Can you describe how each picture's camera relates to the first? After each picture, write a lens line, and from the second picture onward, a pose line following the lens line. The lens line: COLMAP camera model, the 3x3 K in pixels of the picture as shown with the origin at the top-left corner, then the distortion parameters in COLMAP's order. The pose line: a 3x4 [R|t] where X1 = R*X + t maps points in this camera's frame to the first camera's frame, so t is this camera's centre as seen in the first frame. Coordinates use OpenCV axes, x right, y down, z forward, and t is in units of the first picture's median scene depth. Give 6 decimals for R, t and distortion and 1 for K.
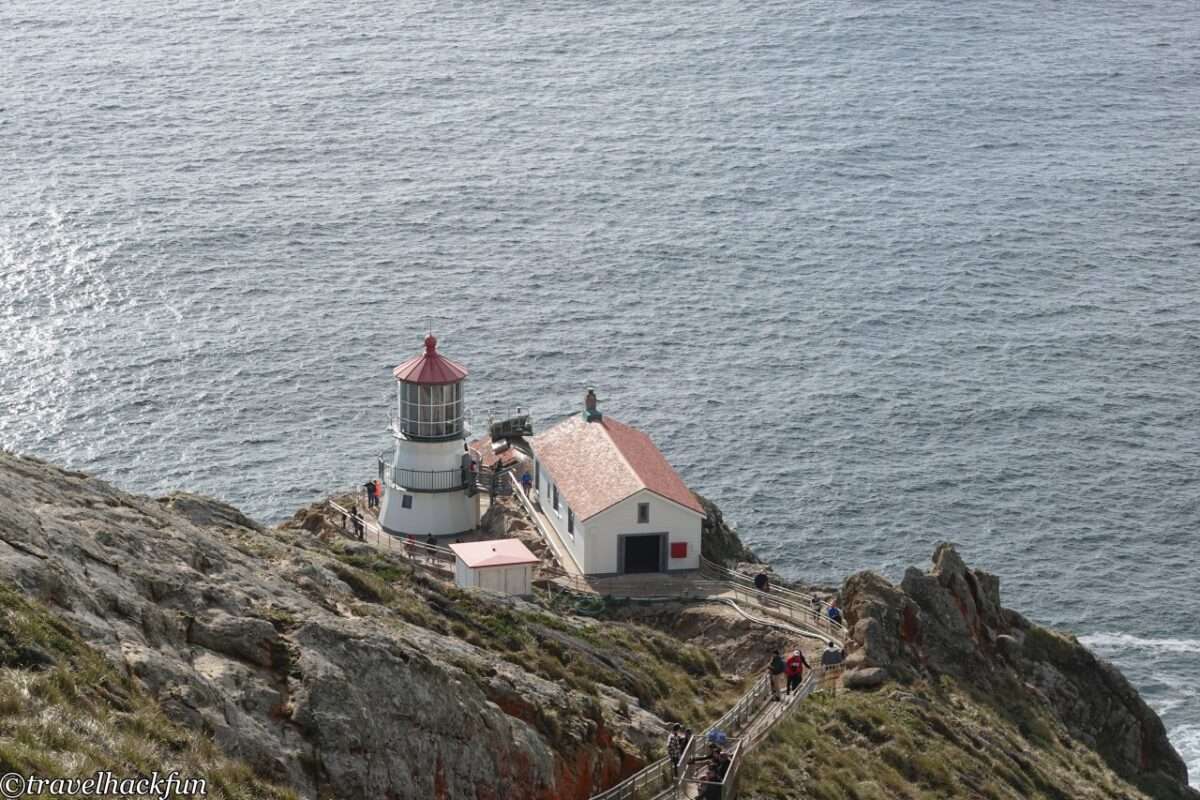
lens RADIAL K [[3884.7, 0, 599.9], [0, 3884.7, 399.9], [0, 0, 1]] dist [-0.041637, 0.000000]
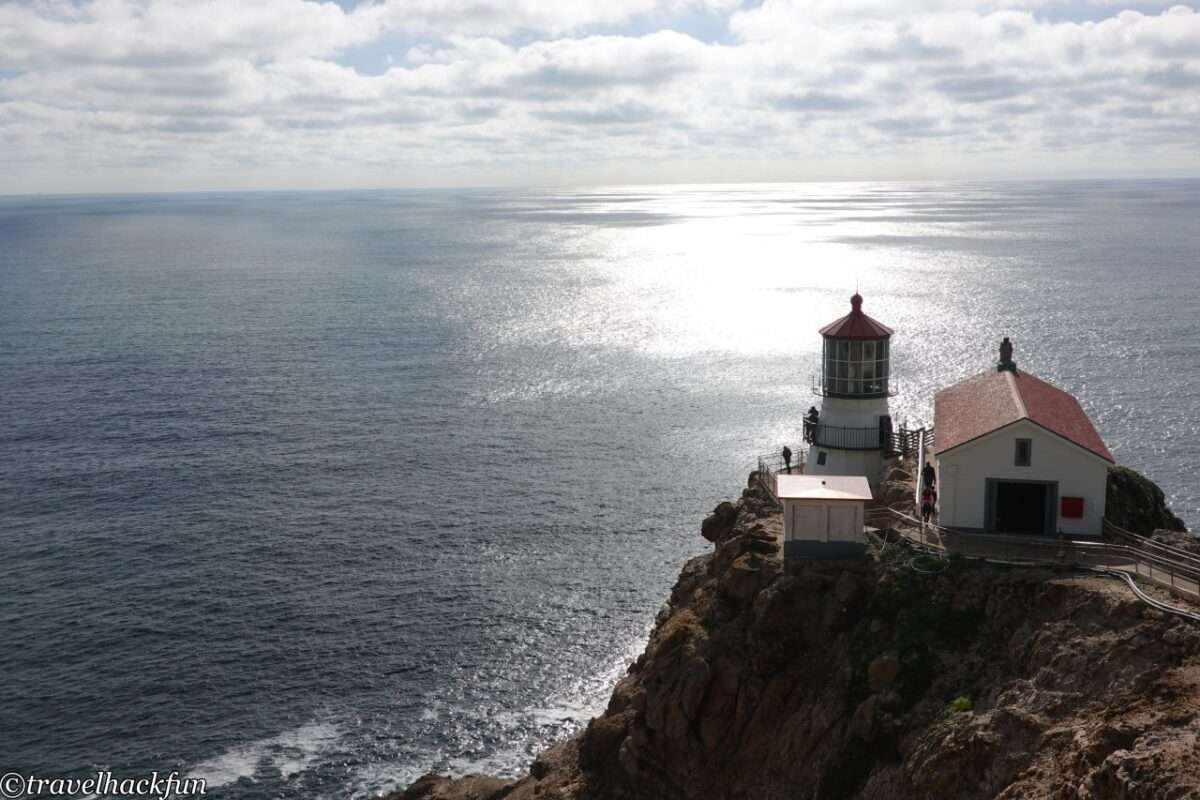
lens RADIAL K [[1274.0, 0, 600.7], [0, 1274.0, 397.4], [0, 0, 1]] dist [0.024067, 0.000000]
pose [[0.898660, 0.053636, -0.435354, 0.046173], [-0.098766, 0.991752, -0.081689, 0.048154], [0.427382, 0.116409, 0.896545, 0.758290]]
